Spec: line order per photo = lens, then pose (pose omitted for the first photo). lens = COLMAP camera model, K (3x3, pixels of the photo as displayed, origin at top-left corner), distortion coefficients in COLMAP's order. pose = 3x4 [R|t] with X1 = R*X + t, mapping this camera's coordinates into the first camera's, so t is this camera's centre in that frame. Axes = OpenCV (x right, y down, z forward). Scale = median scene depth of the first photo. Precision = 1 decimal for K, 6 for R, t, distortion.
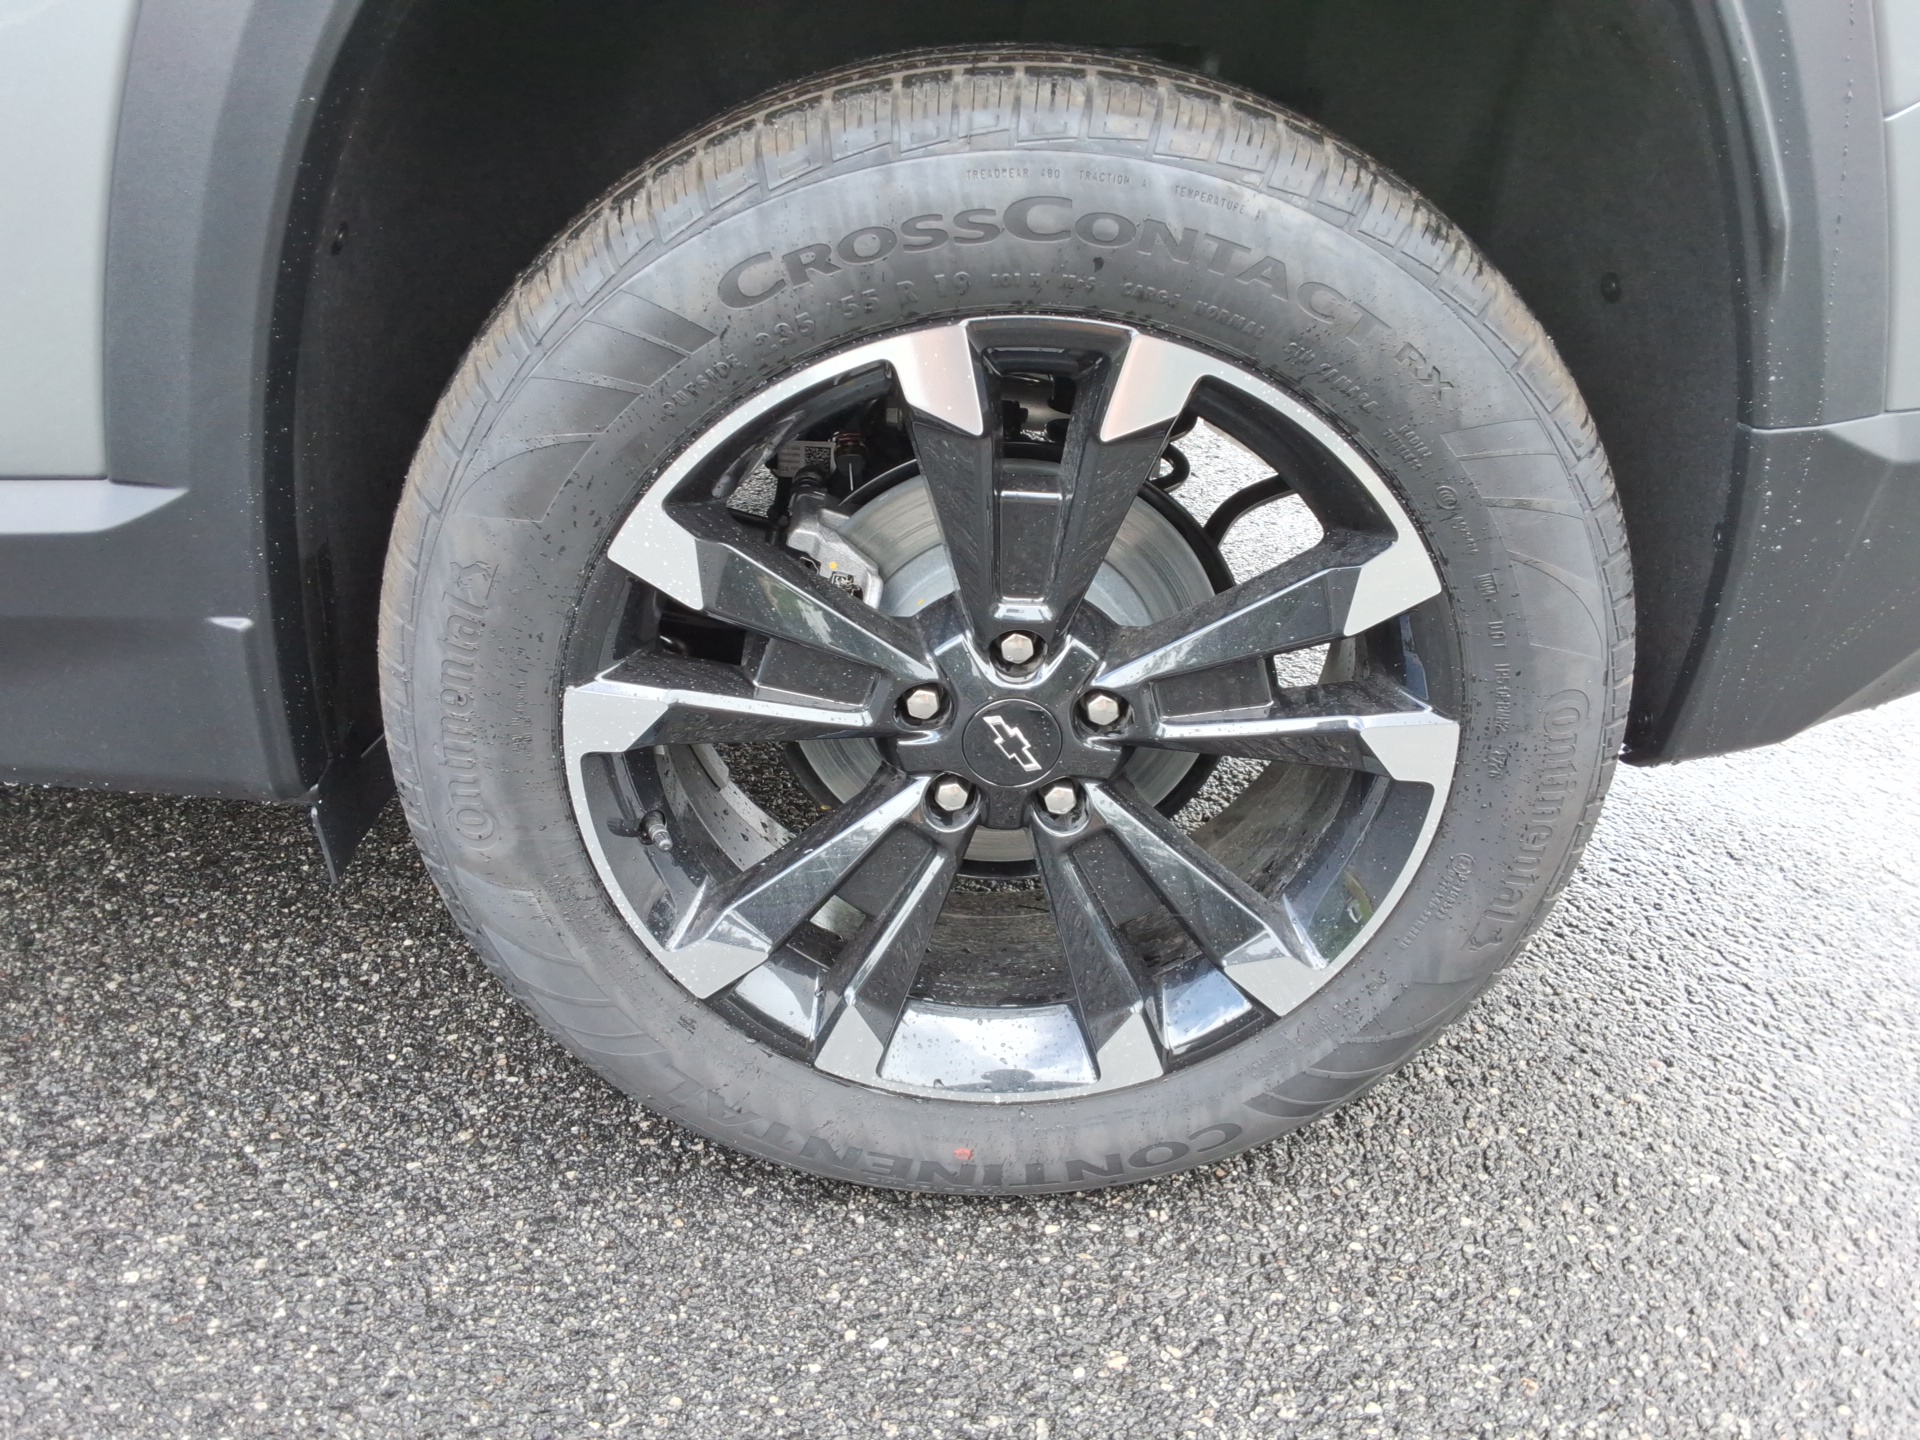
lens RADIAL K [[1543.2, 0, 972.0], [0, 1543.2, 712.1], [0, 0, 1]] dist [0.099722, -0.149283]
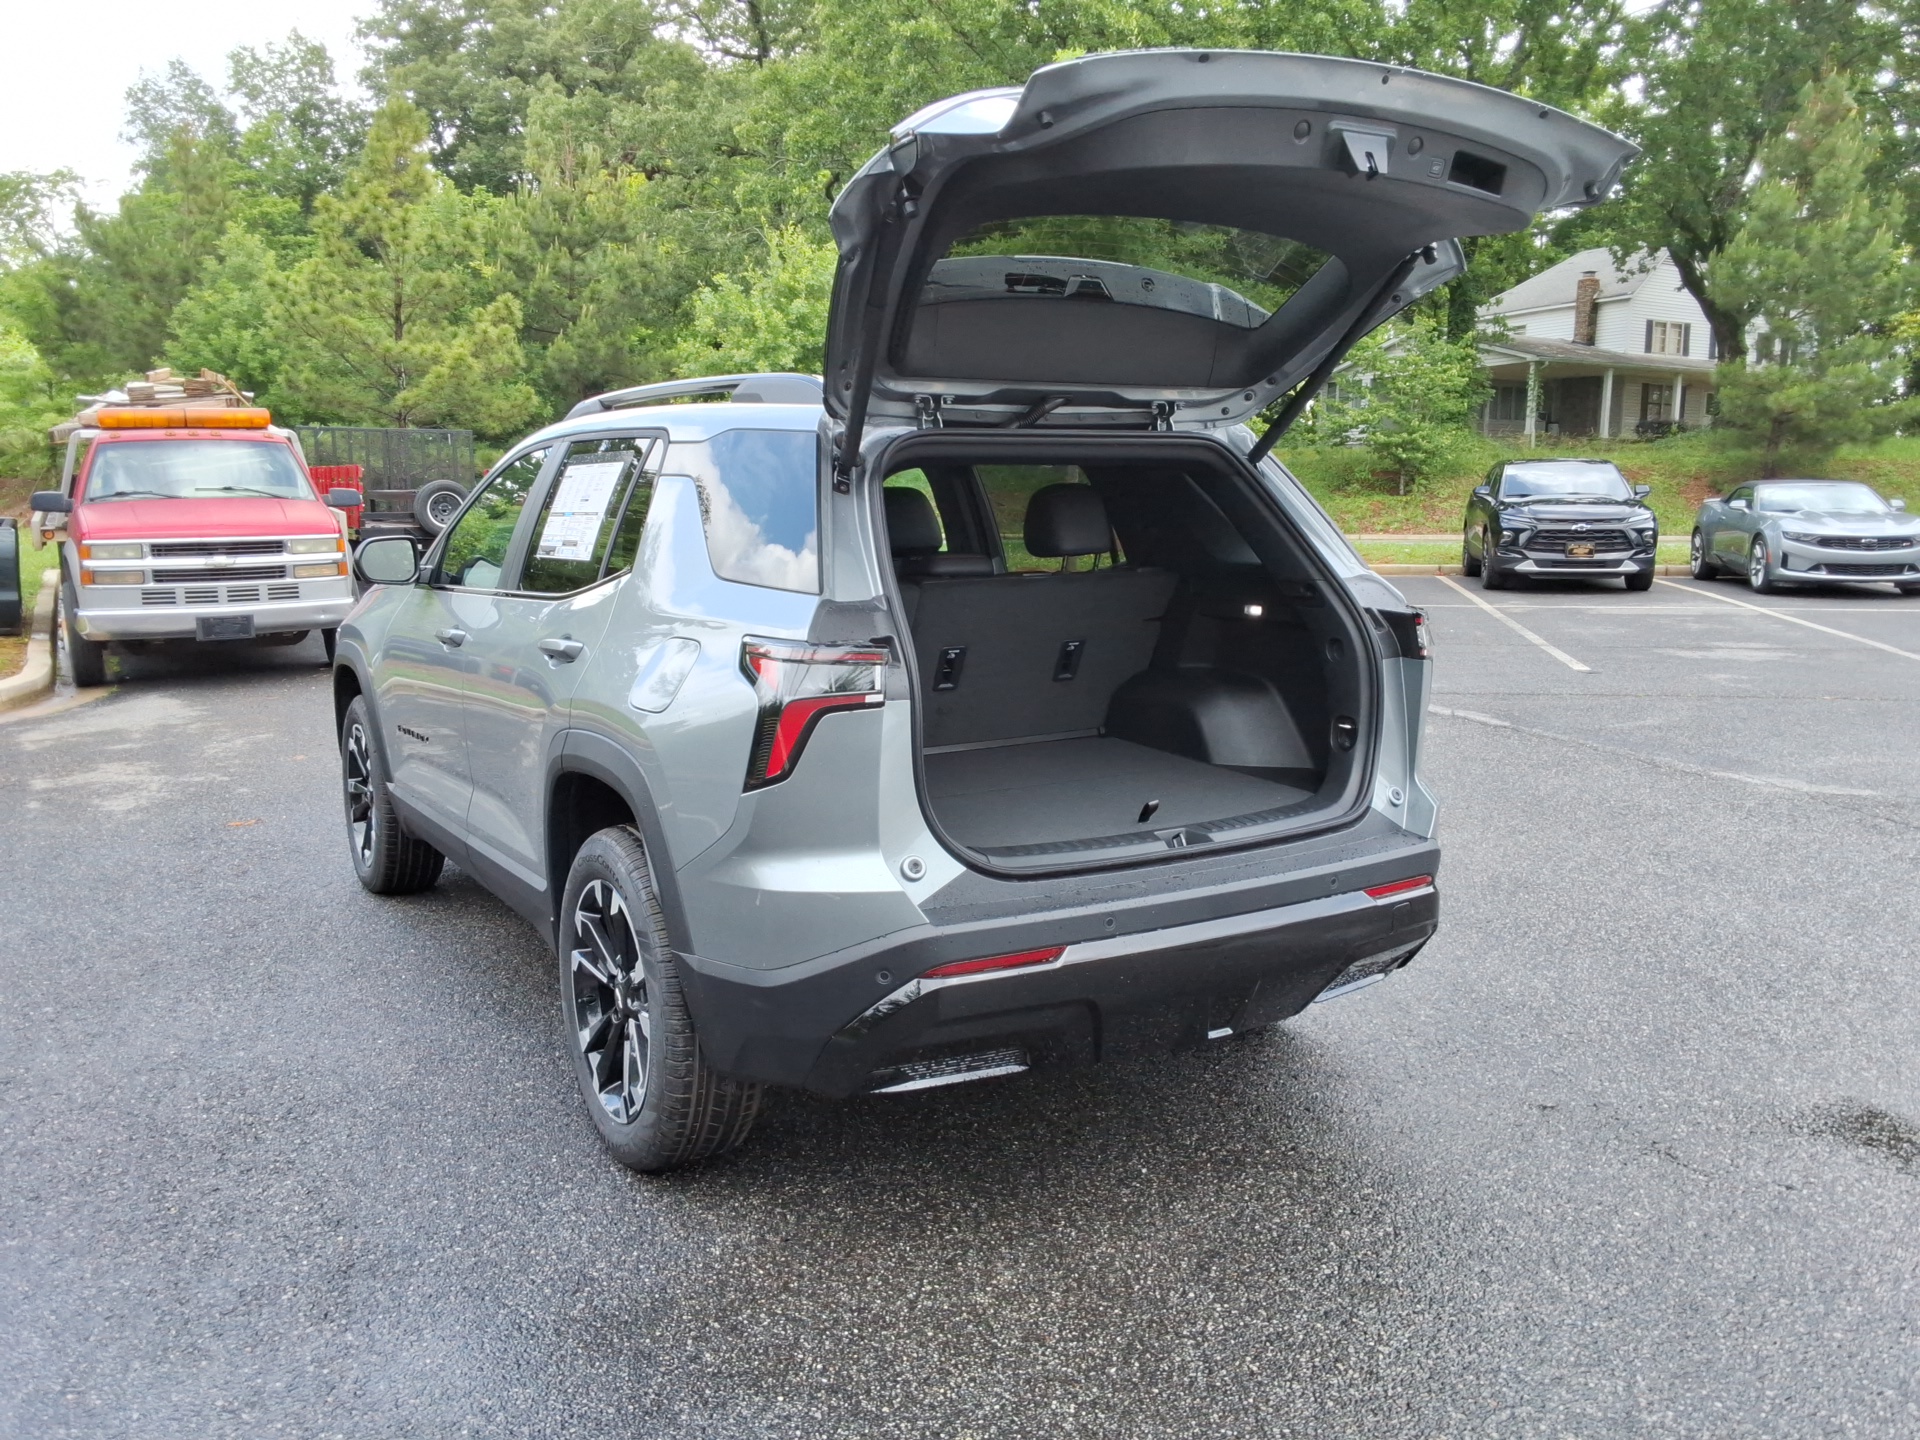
lens RADIAL K [[1543.2, 0, 972.0], [0, 1543.2, 712.1], [0, 0, 1]] dist [0.099722, -0.149283]
pose [[0.480363, 0.083936, -0.873044, 3.612226], [-0.399309, 0.907193, -0.132487, -0.443960], [0.780899, 0.412257, 0.469298, -0.339710]]
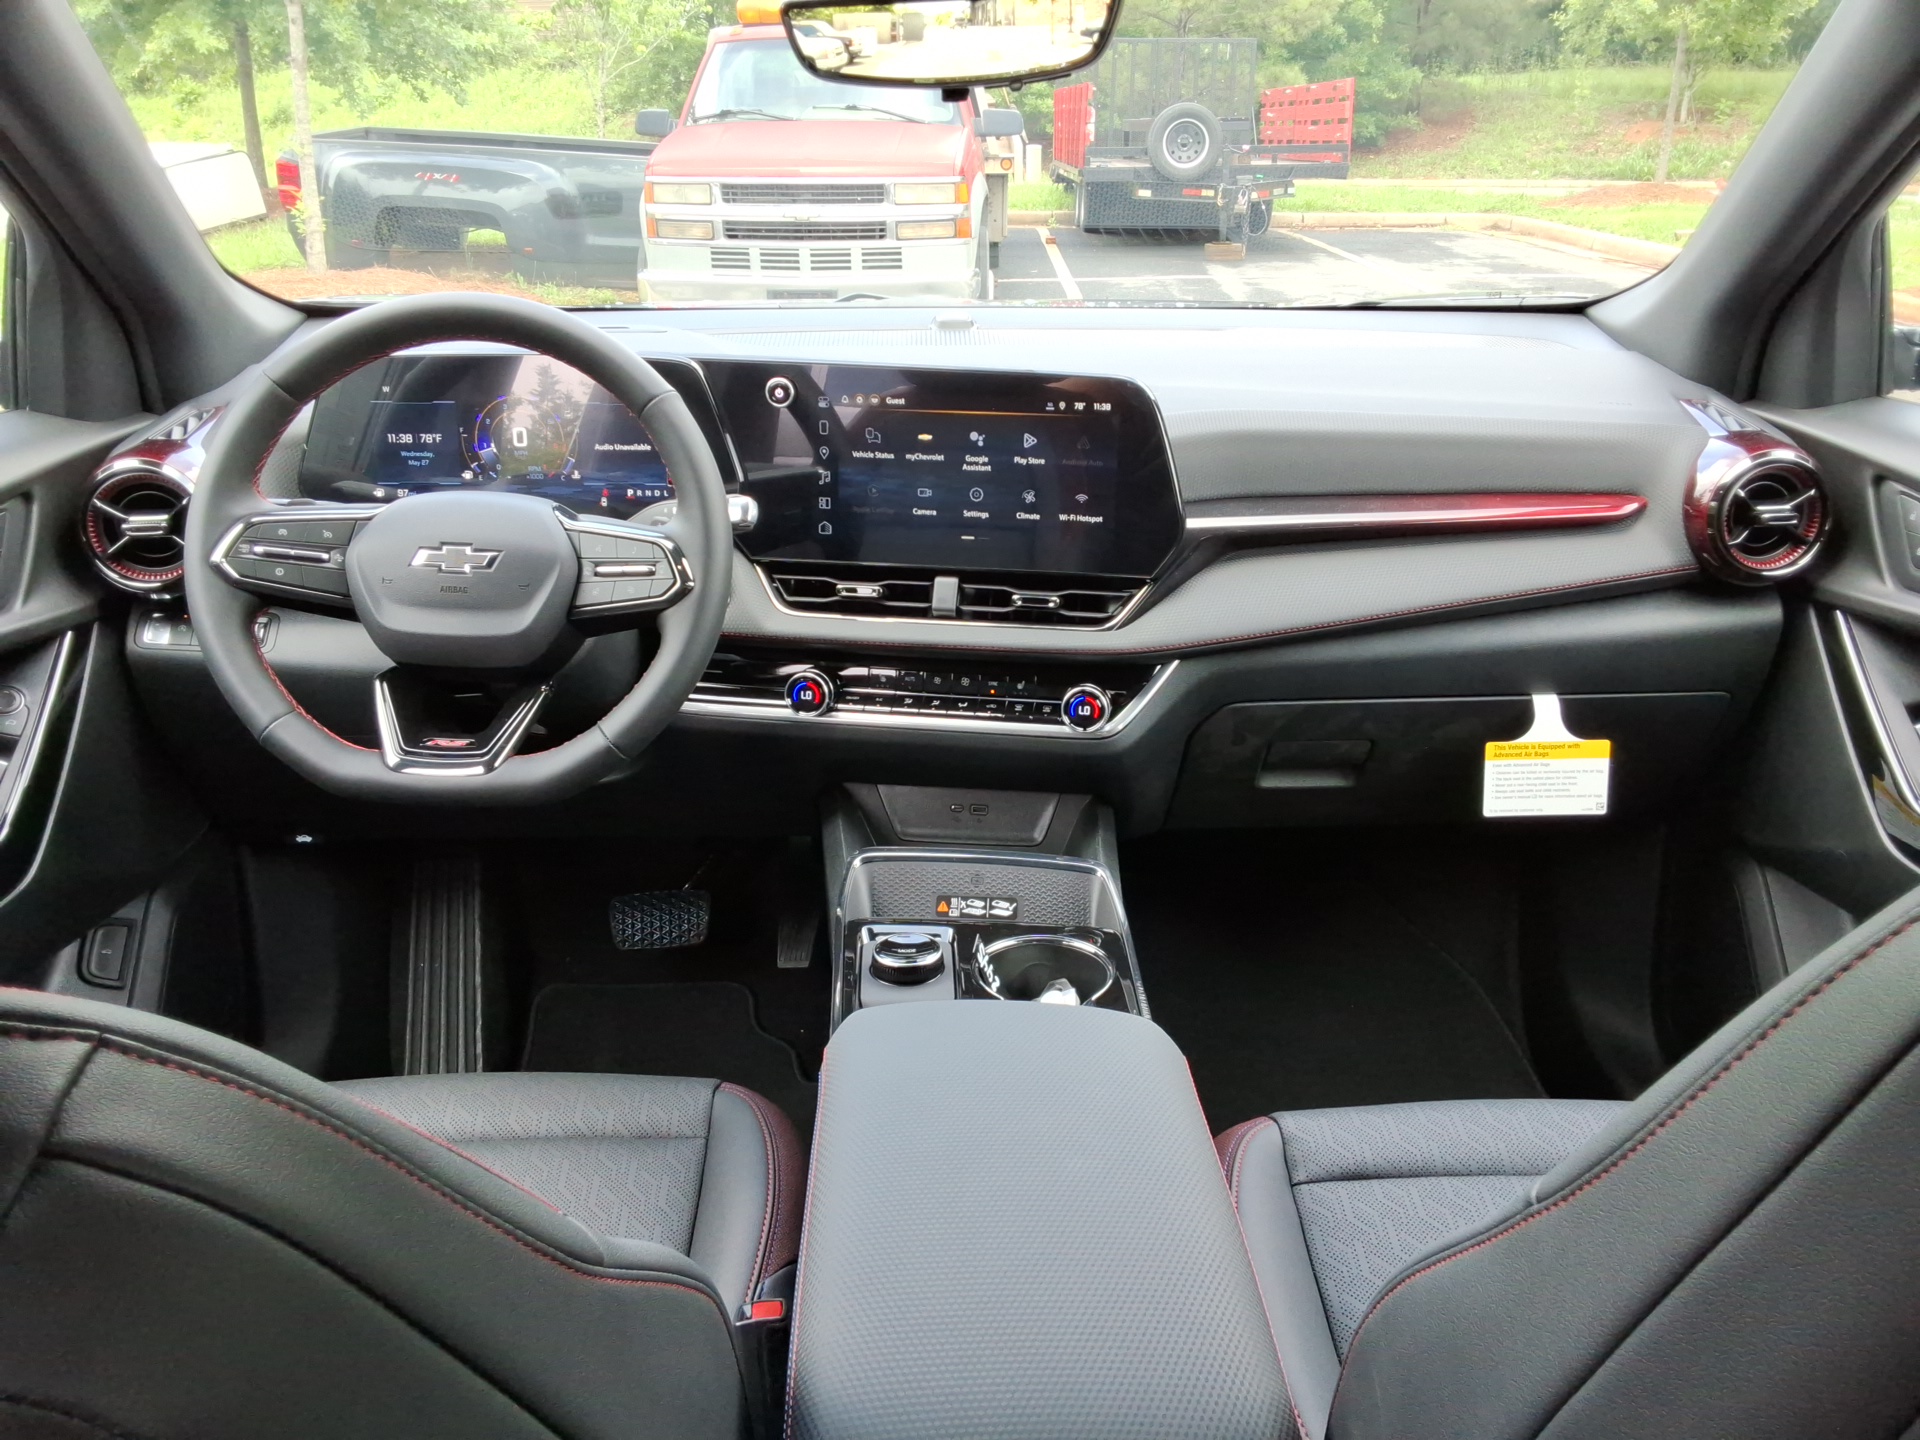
lens RADIAL K [[1543.2, 0, 972.0], [0, 1543.2, 712.1], [0, 0, 1]] dist [0.099722, -0.149283]
pose [[-0.011626, 0.314891, -0.949057, -0.956819], [-0.483413, 0.829066, 0.281001, -1.433138], [0.875315, 0.462053, 0.142583, 1.307883]]
